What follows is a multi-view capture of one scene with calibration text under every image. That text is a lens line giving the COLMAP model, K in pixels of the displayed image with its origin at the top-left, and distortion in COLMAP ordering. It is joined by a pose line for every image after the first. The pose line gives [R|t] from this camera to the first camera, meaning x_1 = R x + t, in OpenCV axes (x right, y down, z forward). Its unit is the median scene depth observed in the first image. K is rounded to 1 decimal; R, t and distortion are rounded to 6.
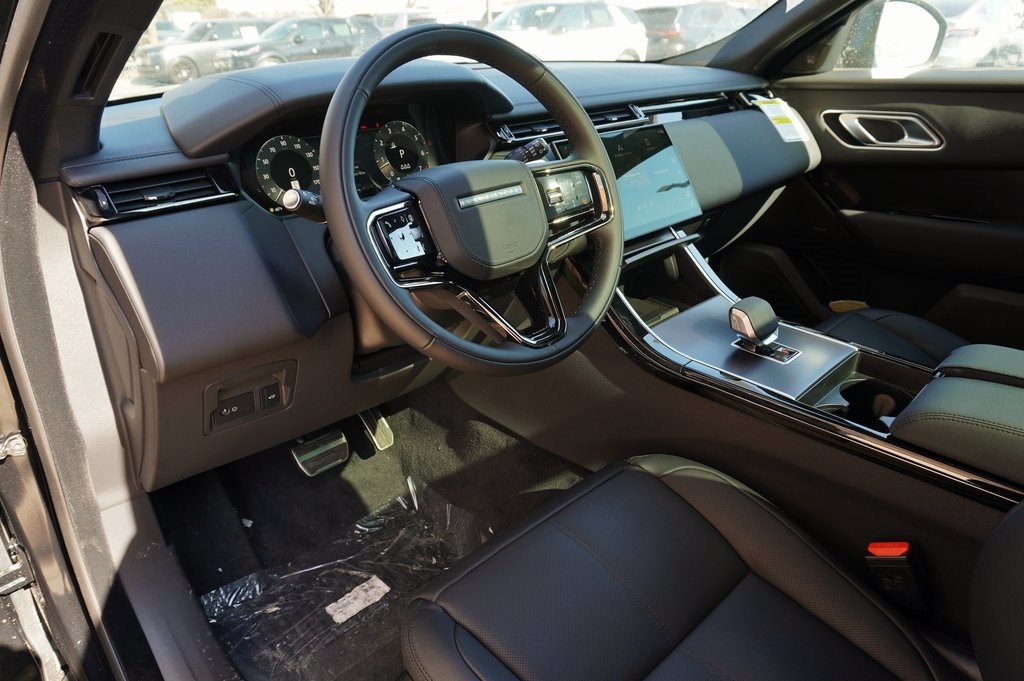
lens RADIAL K [[681.5, 0, 507.4], [0, 681.5, 342.0], [0, 0, 1]] dist [-0.034521, 0.027319]
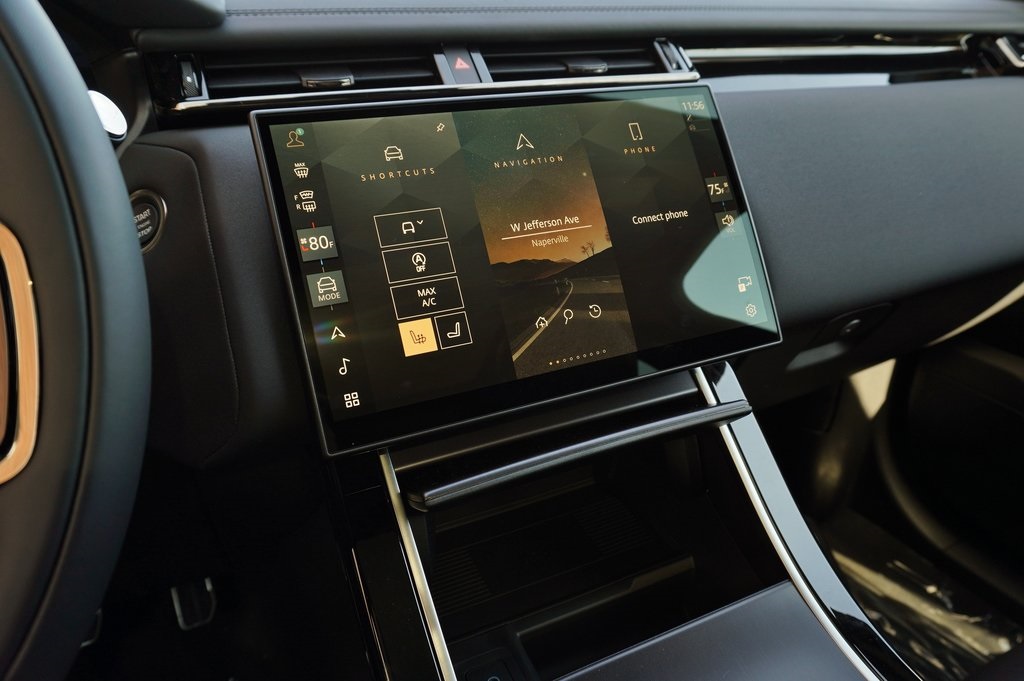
lens RADIAL K [[681.5, 0, 510.0], [0, 681.5, 336.5], [0, 0, 1]] dist [-0.034521, 0.027319]
pose [[0.942932, 0.148769, -0.297905, 0.252893], [-0.145103, 0.988814, 0.034516, -0.179831], [0.299708, 0.010681, 0.953971, 0.605672]]
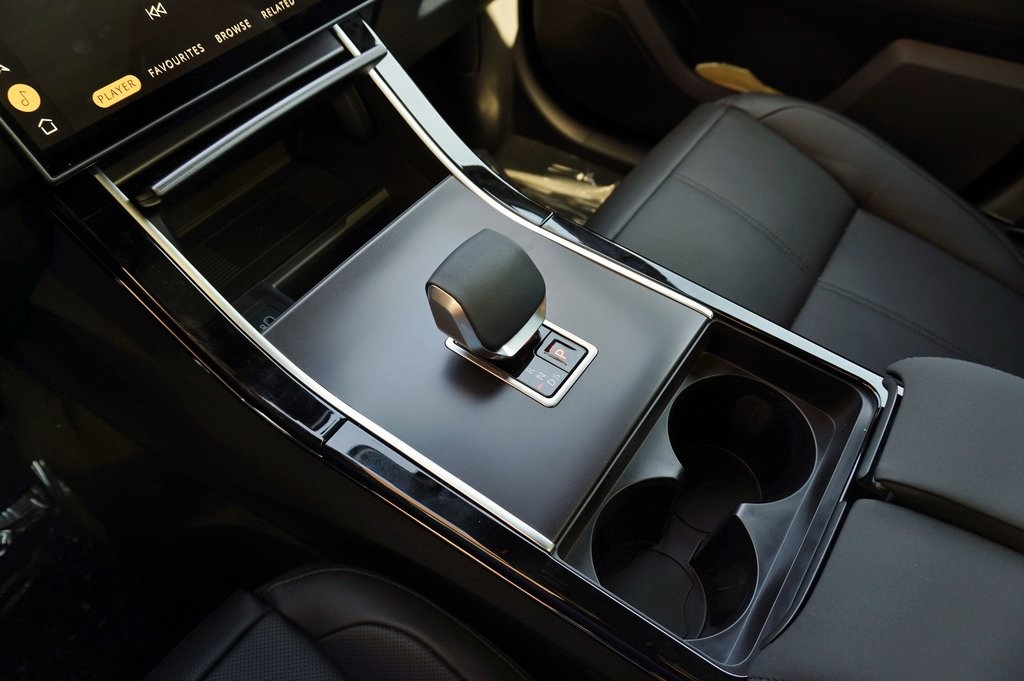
lens RADIAL K [[681.5, 0, 510.7], [0, 681.5, 341.9], [0, 0, 1]] dist [-0.034521, 0.027319]
pose [[0.983412, -0.139626, 0.115779, 0.272756], [0.074689, 0.893397, 0.443017, -0.168745], [-0.165293, -0.427021, 0.889006, 0.499066]]
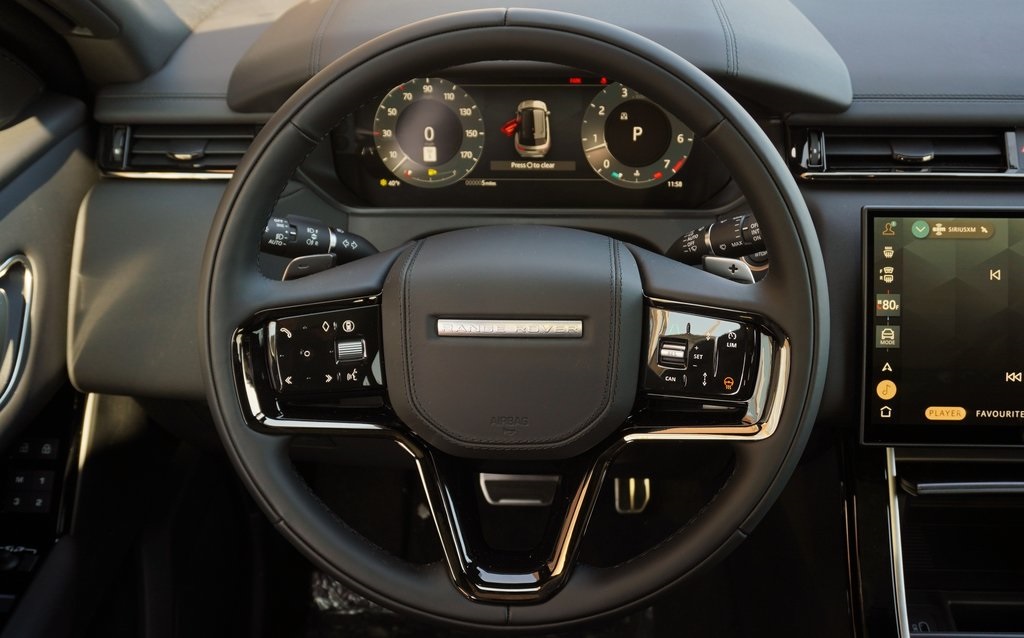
lens RADIAL K [[1058.6, 0, 531.5], [0, 1058.6, 328.0], [0, 0, 1]] dist [-0.010917, 0.000000]
pose [[0.689715, 0.412227, -0.595283, 0.328976], [-0.303826, 0.911009, 0.278841, -0.297074], [0.657254, -0.011458, 0.753582, 0.219747]]
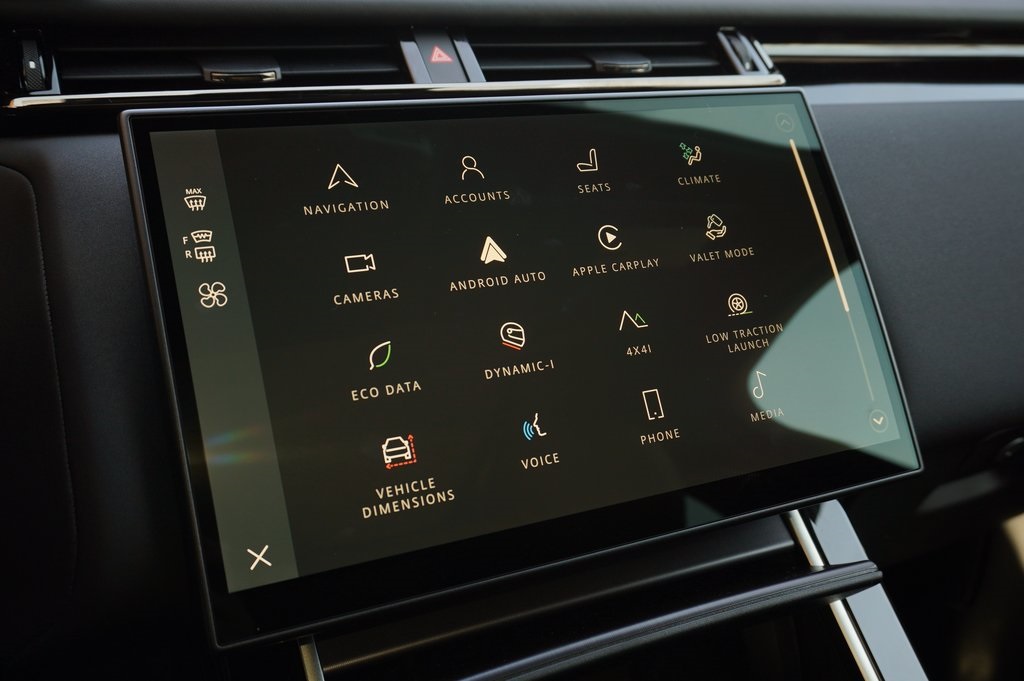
lens RADIAL K [[979.4, 0, 512.6], [0, 979.4, 343.1], [0, 0, 1]] dist [-0.008210, 0.000000]
pose [[0.946816, 0.124895, -0.296547, 0.242546], [-0.156130, 0.984158, -0.083999, -0.178439], [0.281358, 0.125832, 0.951317, 0.623488]]
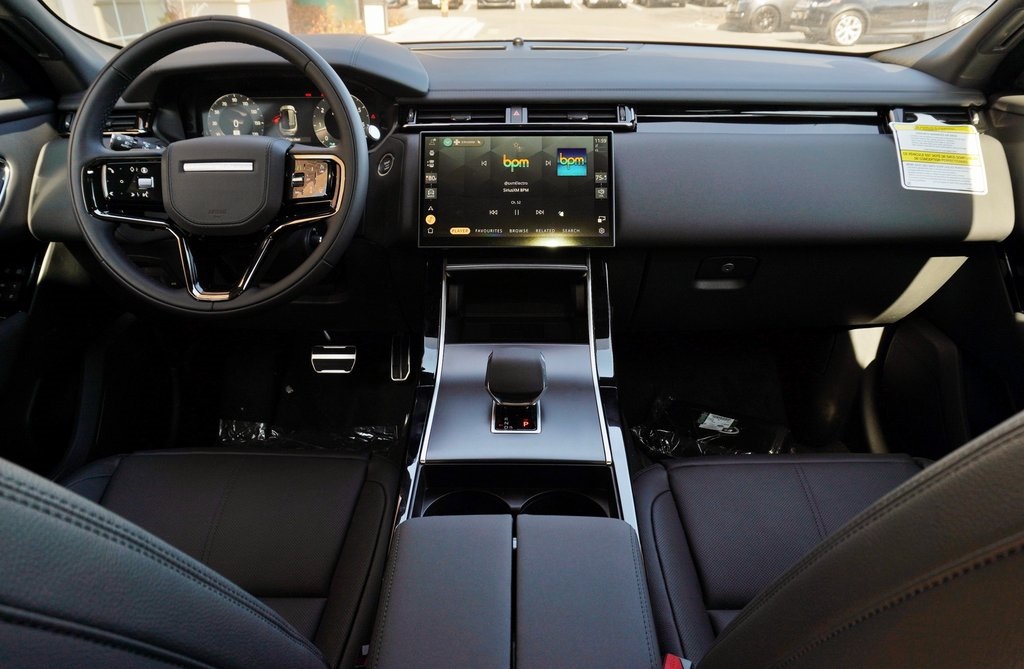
lens RADIAL K [[692.6, 0, 508.5], [0, 692.6, 336.6], [0, 0, 1]] dist [-0.031400, 0.026444]
pose [[0.701531, 0.336527, -0.628176, 0.751371], [-0.304046, 0.938564, 0.163257, -0.181405], [0.644524, 0.076464, 0.760751, 0.280355]]
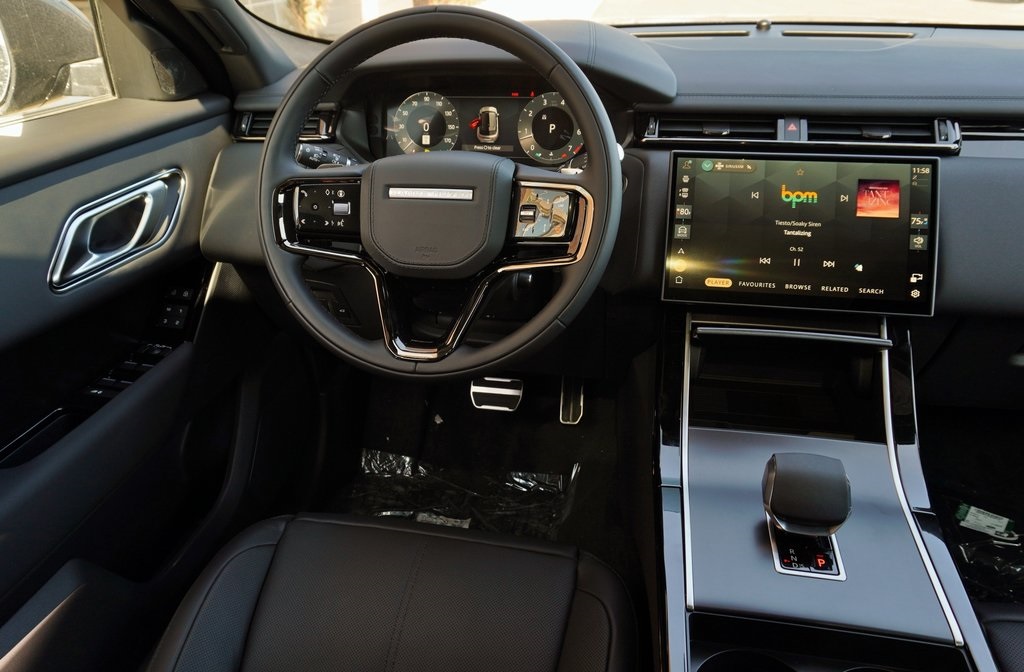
lens RADIAL K [[739.9, 0, 477.2], [0, 739.9, 345.6], [0, 0, 1]] dist [-0.038376, 0.023185]
pose [[0.555070, 0.401553, -0.728459, 0.542265], [-0.330330, 0.910153, 0.250006, -0.190977], [0.763400, 0.101861, 0.637844, 0.263560]]
